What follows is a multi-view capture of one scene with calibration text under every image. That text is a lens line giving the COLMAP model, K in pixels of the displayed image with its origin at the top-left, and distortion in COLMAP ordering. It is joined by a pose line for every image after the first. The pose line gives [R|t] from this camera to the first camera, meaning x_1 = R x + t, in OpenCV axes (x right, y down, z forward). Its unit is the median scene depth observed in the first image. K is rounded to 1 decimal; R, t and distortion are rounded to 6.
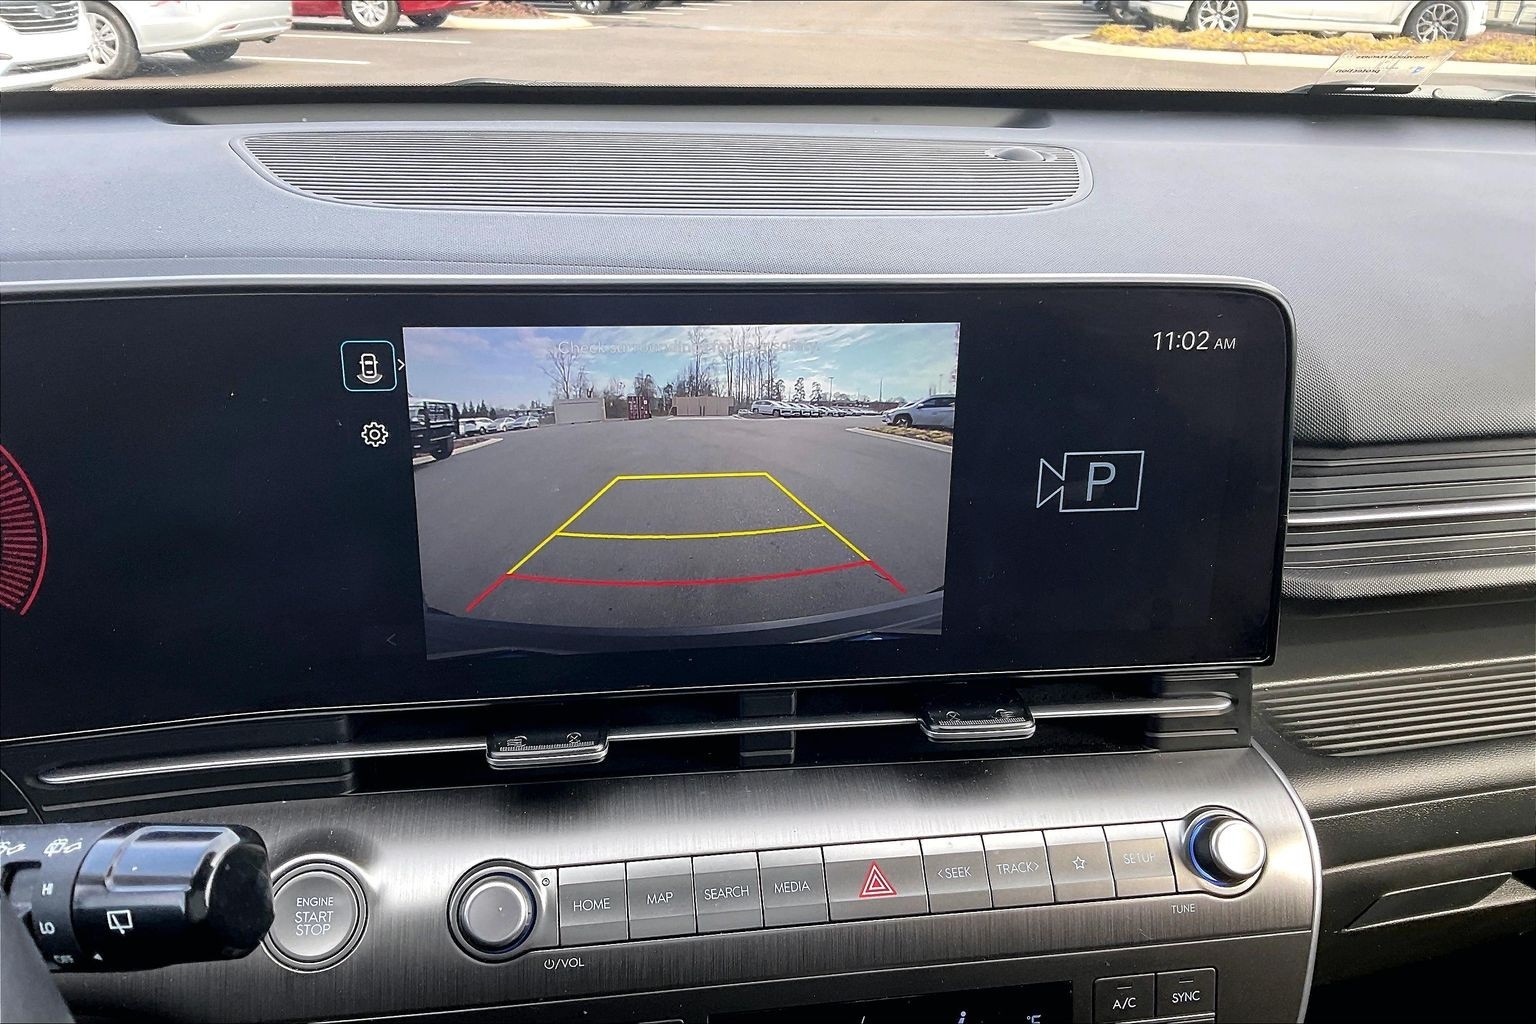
lens RADIAL K [[1279.2, 0, 763.6], [0, 1279.2, 503.9], [0, 0, 1]] dist [0.128444, -0.293264]
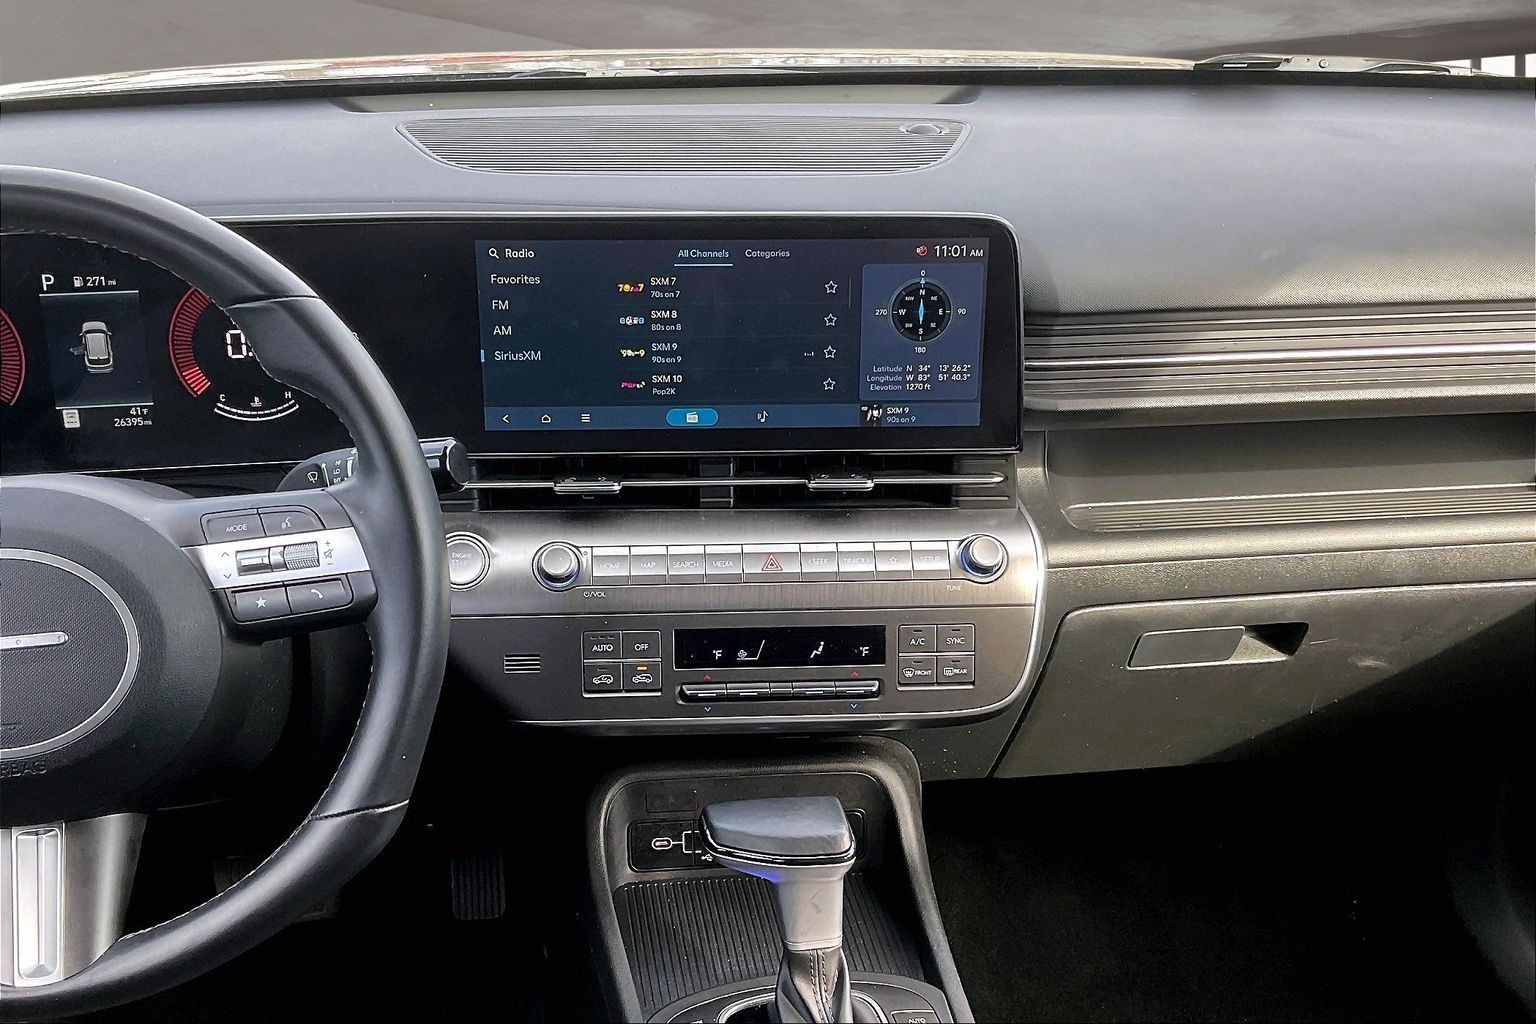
lens RADIAL K [[1704.1, 0, 743.2], [0, 1704.1, 582.8], [0, 0, 1]] dist [0.120228, -0.256229]
pose [[0.995055, 0.020720, -0.097138, 0.263067], [-0.017526, 0.999281, 0.033621, 0.232618], [0.097765, -0.031752, 0.994703, -1.254304]]
